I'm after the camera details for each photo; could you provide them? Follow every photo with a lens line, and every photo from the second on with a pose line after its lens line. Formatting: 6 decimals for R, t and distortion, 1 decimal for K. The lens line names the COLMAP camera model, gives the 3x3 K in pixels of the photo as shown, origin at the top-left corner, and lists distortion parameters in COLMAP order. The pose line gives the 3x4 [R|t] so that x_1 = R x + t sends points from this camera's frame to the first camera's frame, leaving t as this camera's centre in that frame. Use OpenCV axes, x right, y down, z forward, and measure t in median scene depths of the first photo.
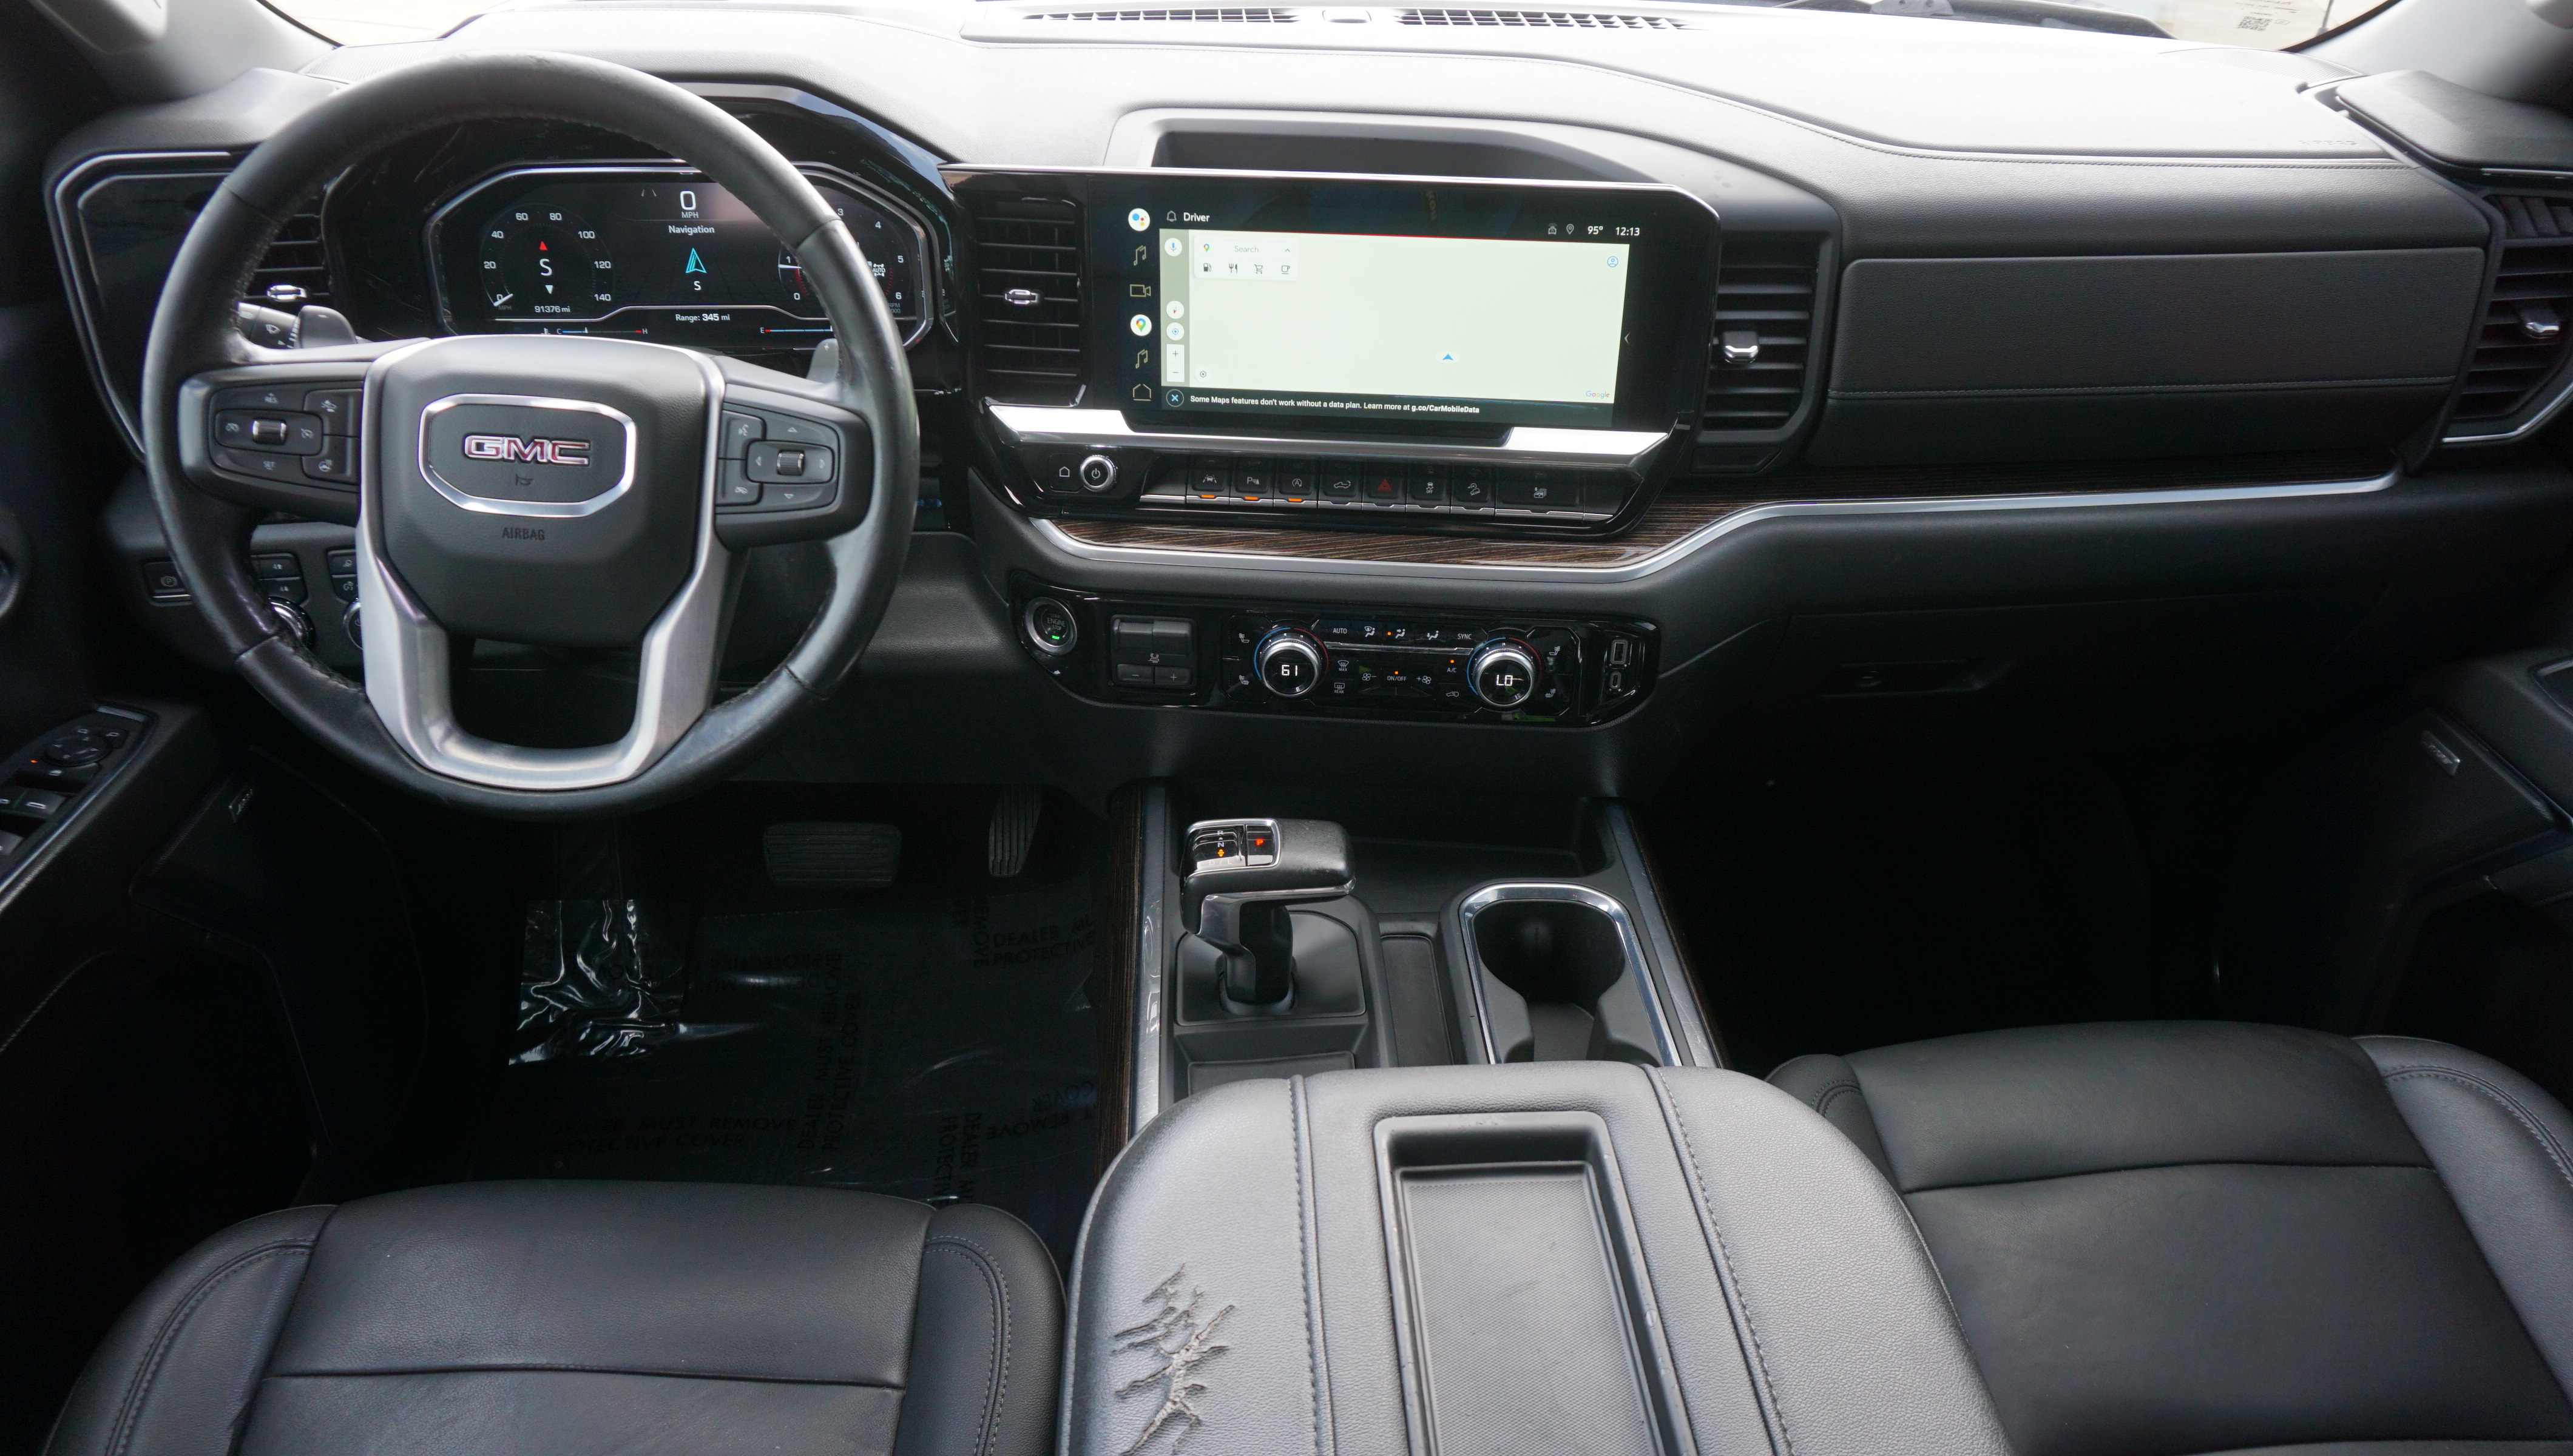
lens RADIAL K [[1731.4, 0, 1299.3], [0, 1731.4, 736.9], [0, 0, 1]] dist [-0.049233, 0.040680]
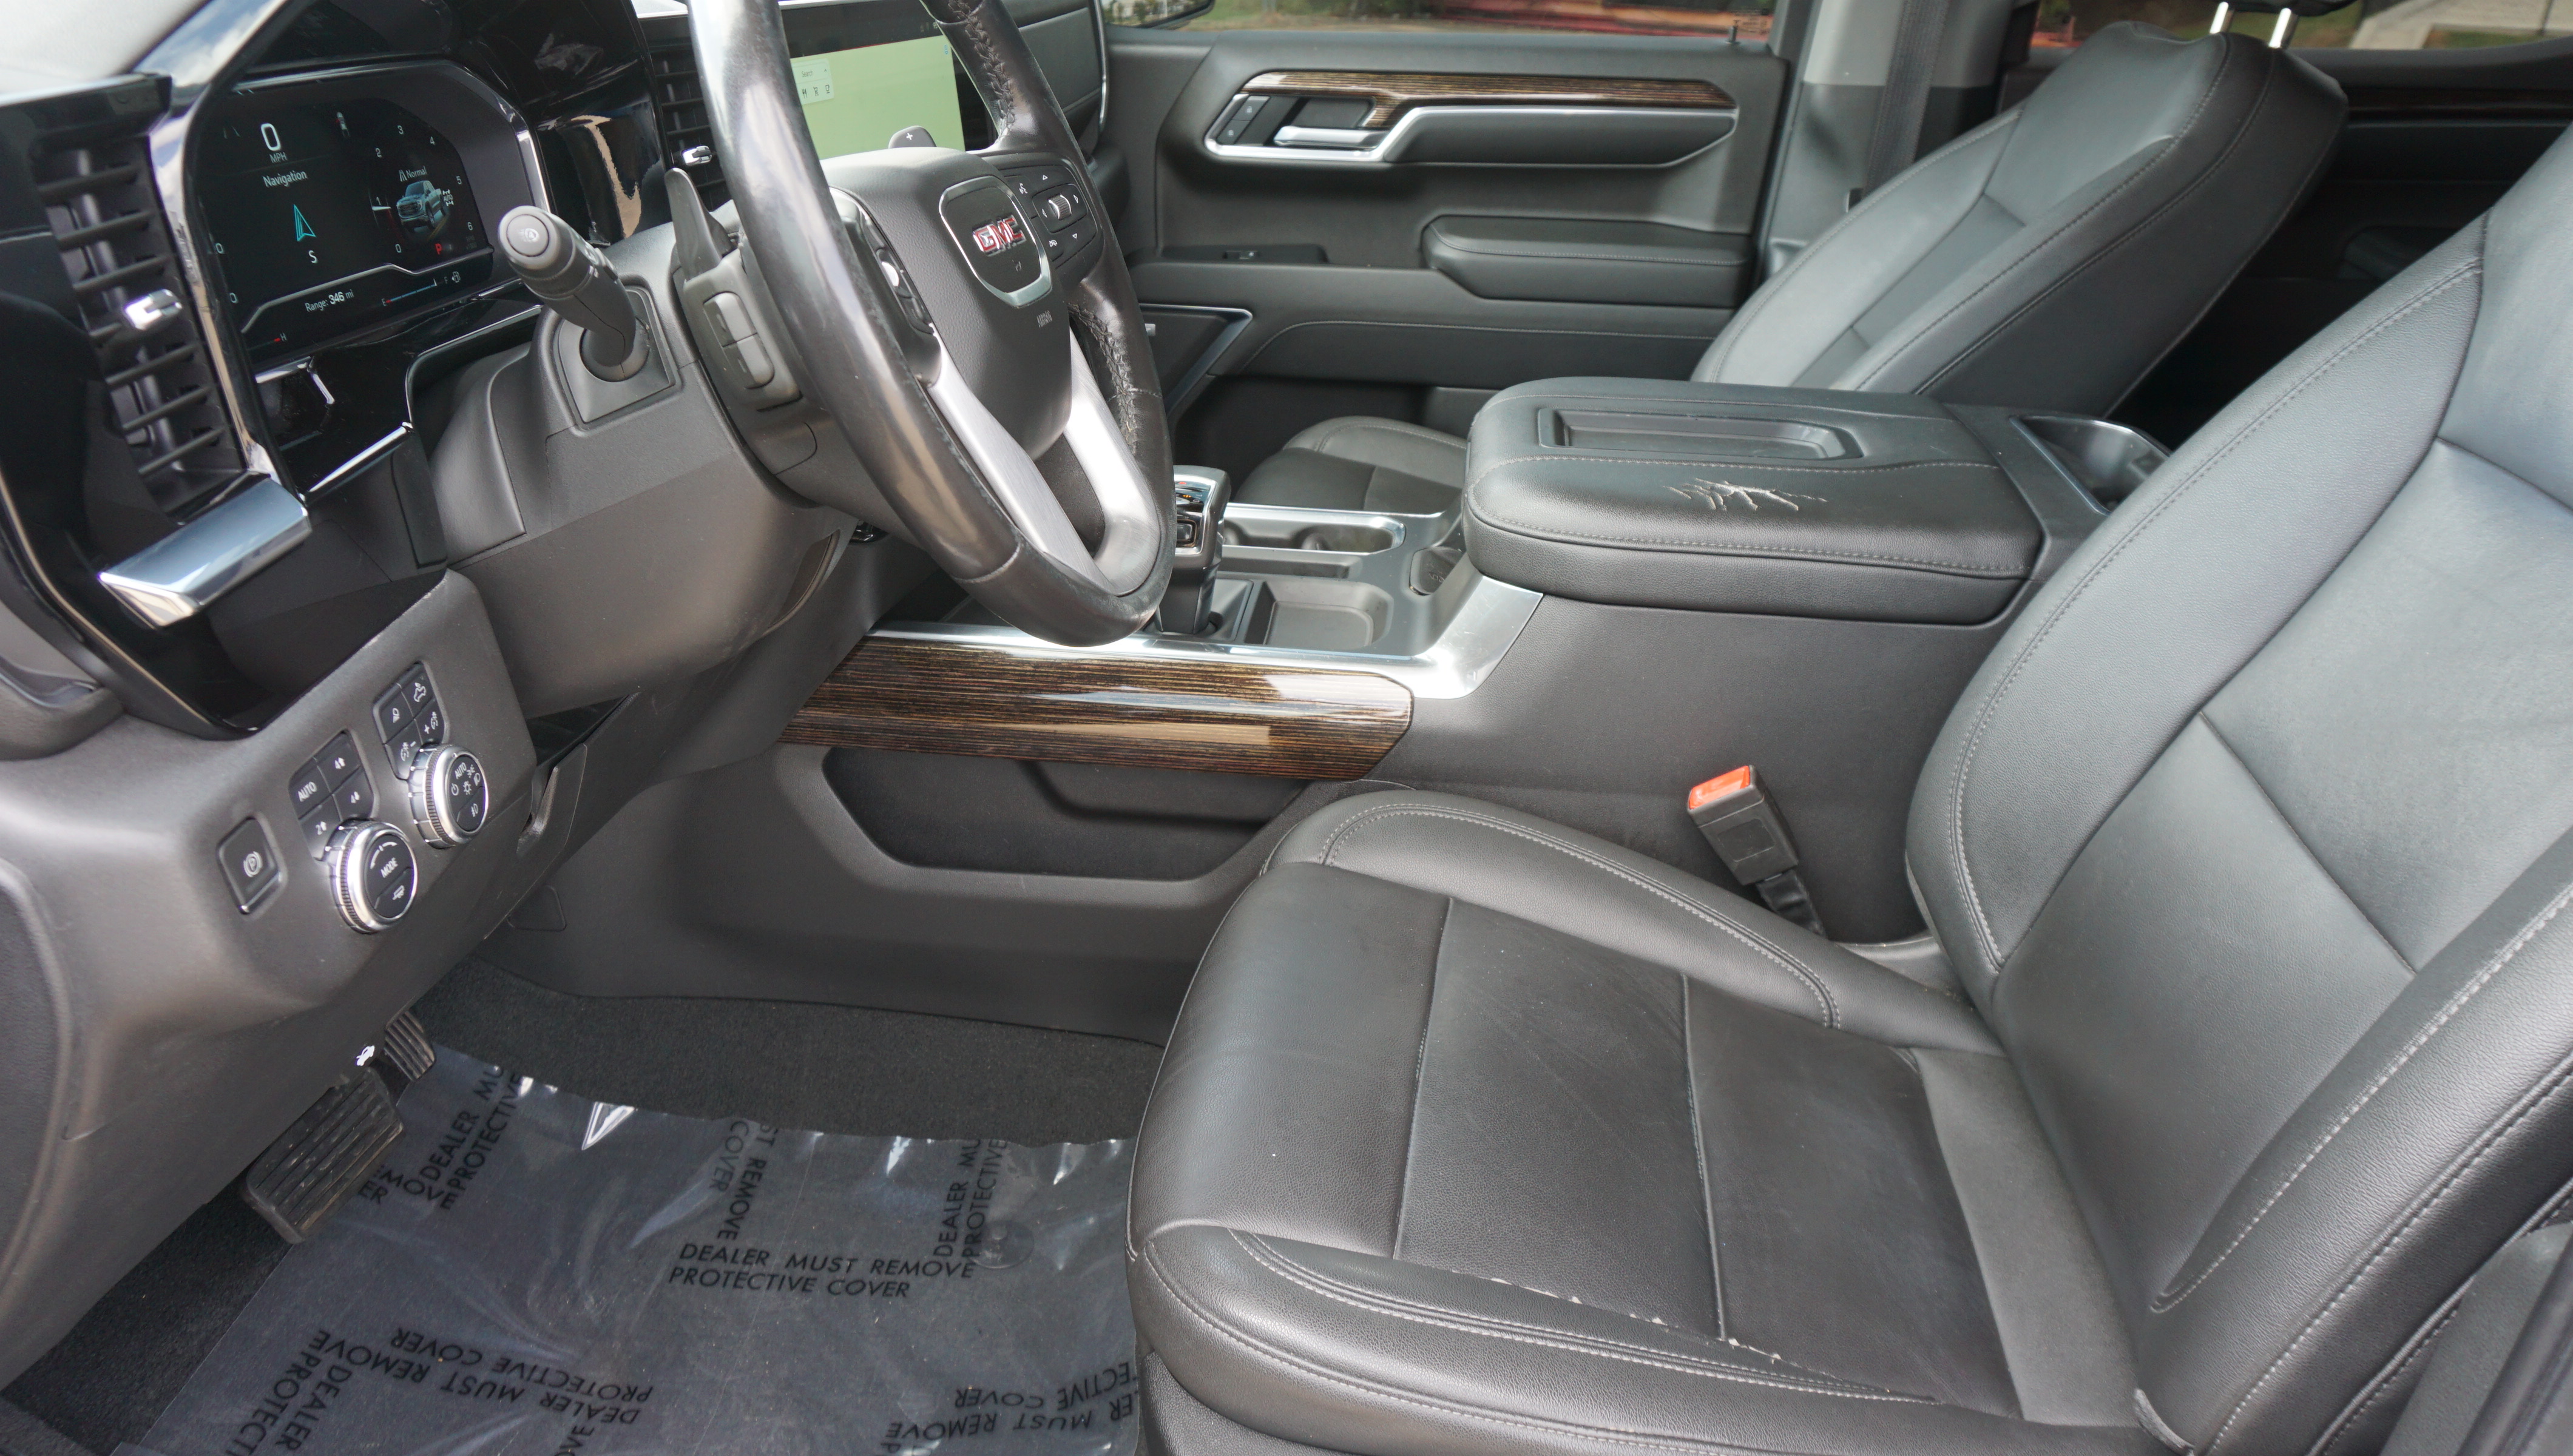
lens RADIAL K [[1731.4, 0, 1299.3], [0, 1731.4, 736.9], [0, 0, 1]] dist [-0.049233, 0.040680]
pose [[0.157733, -0.438776, 0.884645, -1.111336], [0.501237, 0.807446, 0.311115, -0.128552], [-0.850812, 0.394344, 0.347292, 0.532283]]
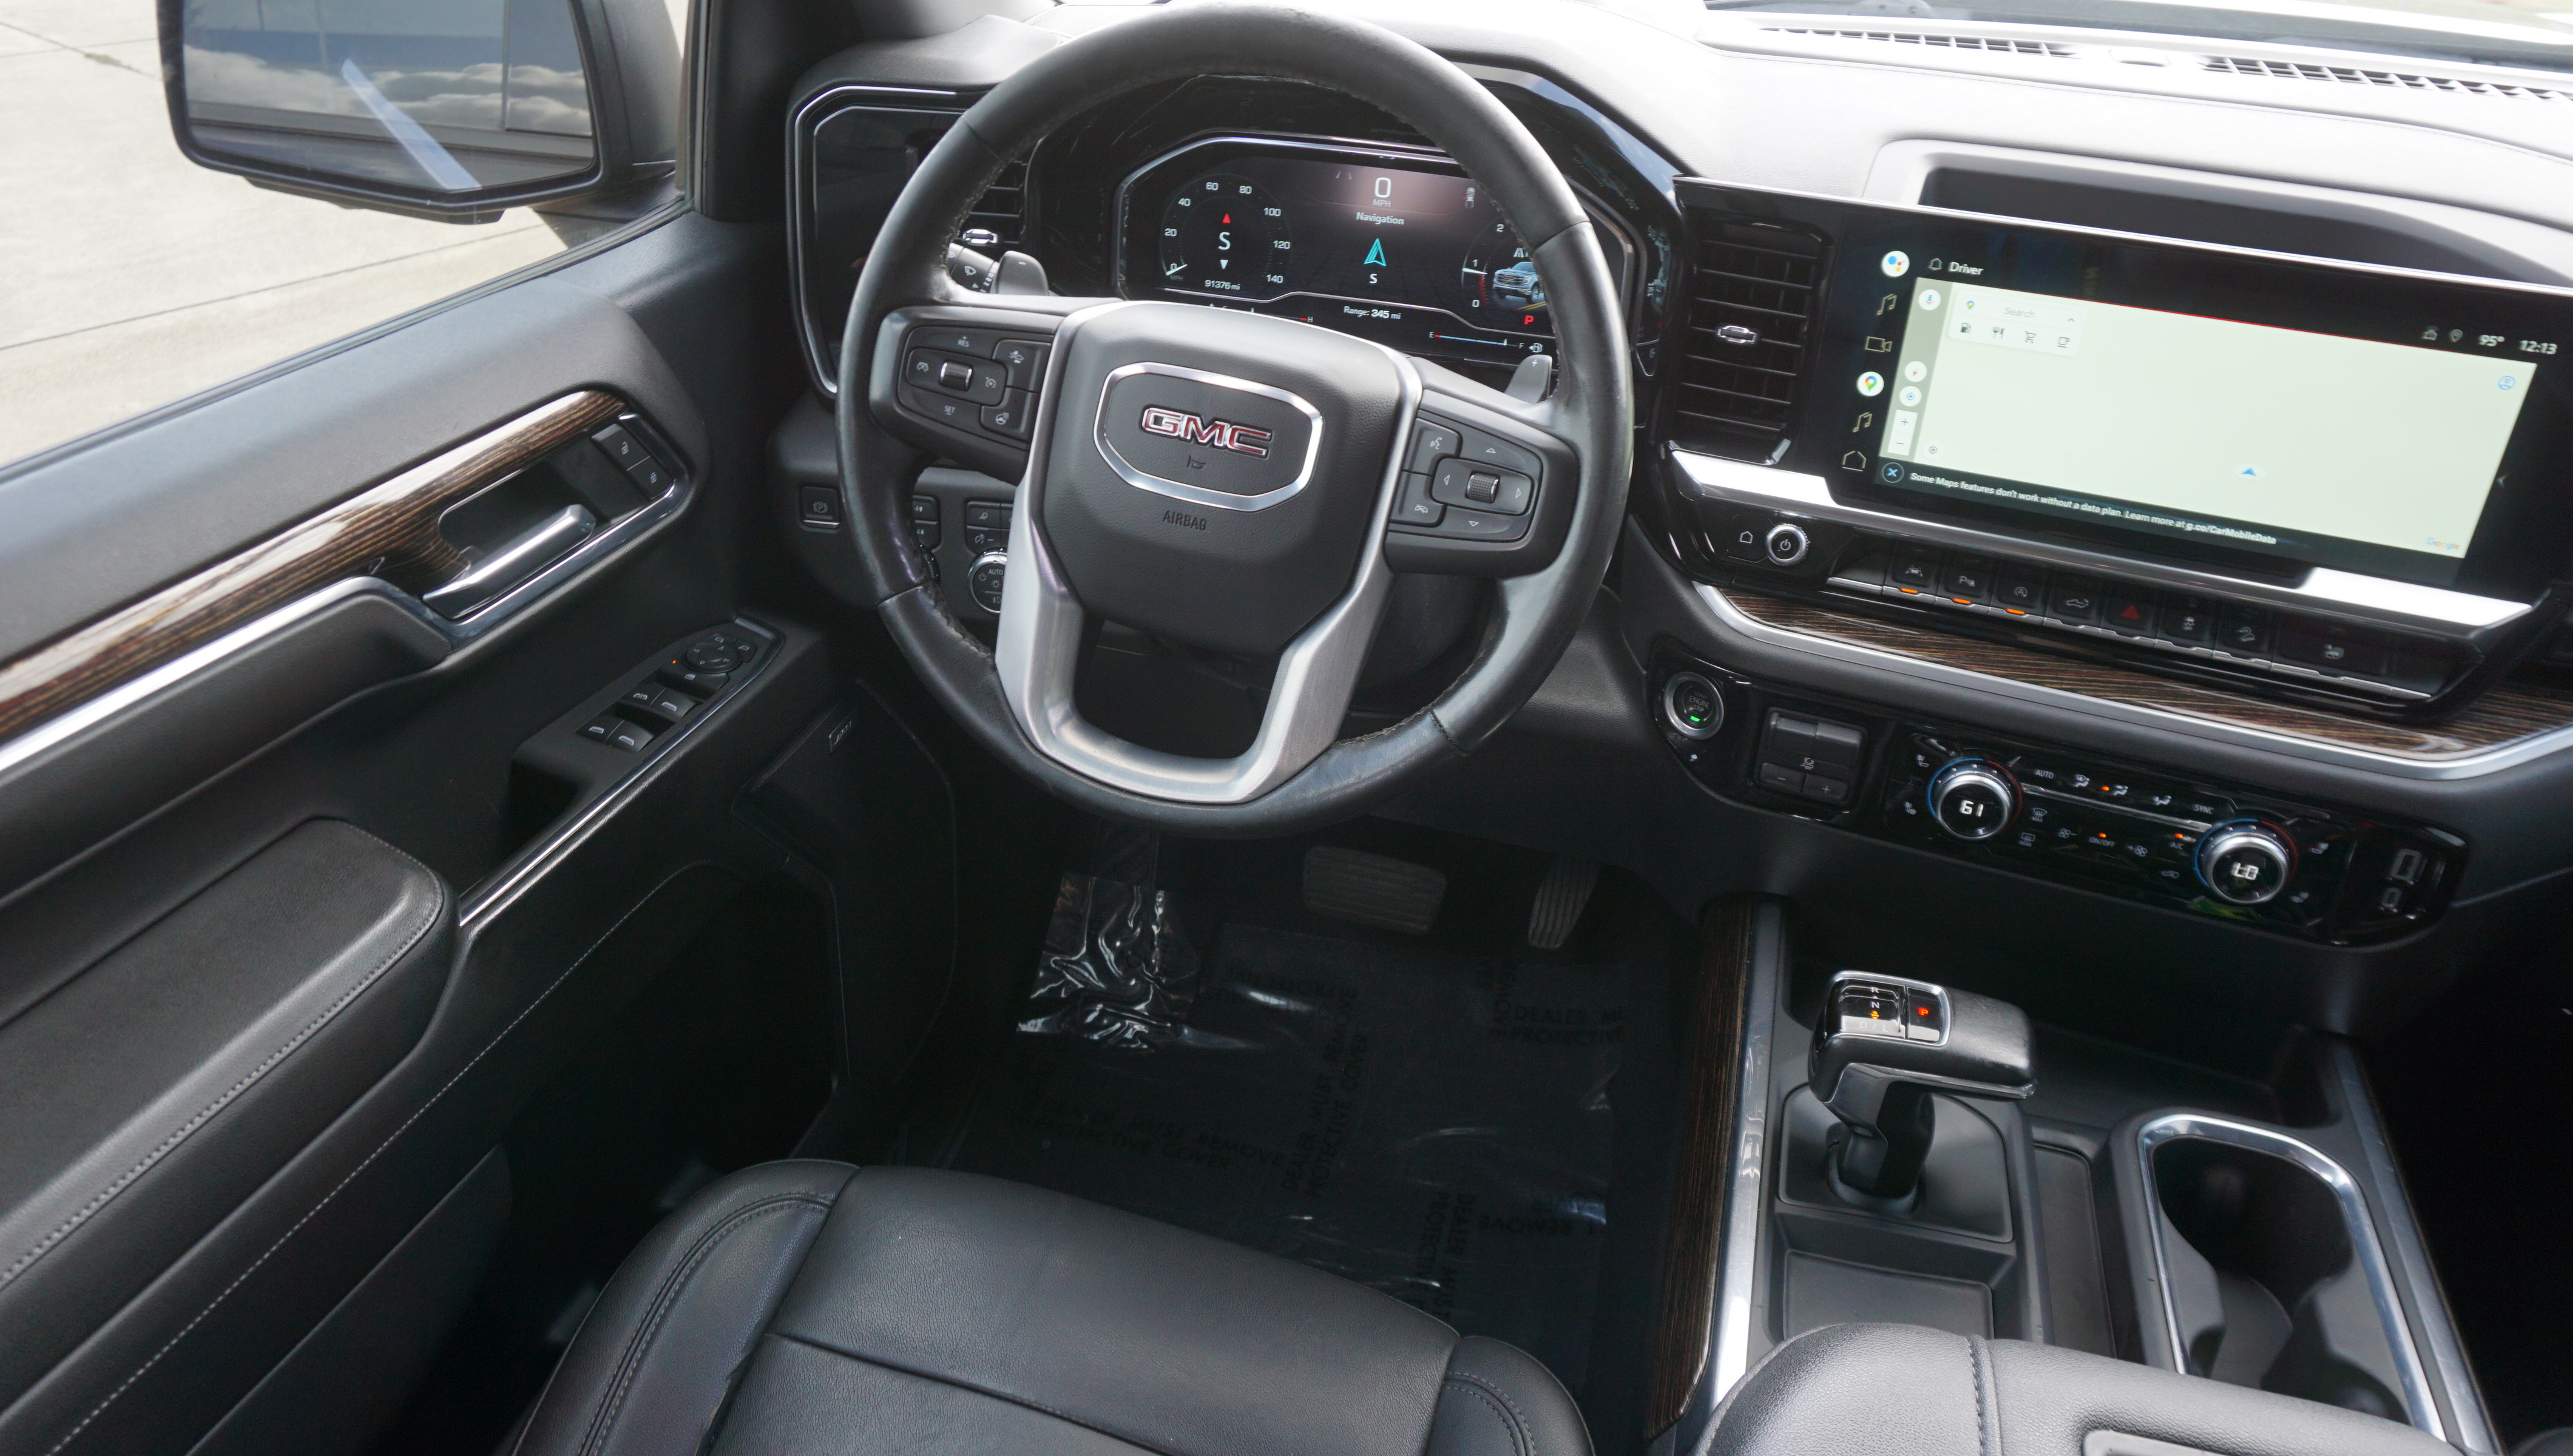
lens RADIAL K [[1731.4, 0, 1299.3], [0, 1731.4, 736.9], [0, 0, 1]] dist [-0.049233, 0.040680]
pose [[0.946965, 0.180808, -0.265642, -0.104342], [-0.185846, 0.982559, 0.006267, -0.017769], [0.262142, 0.043434, 0.964051, 0.105432]]
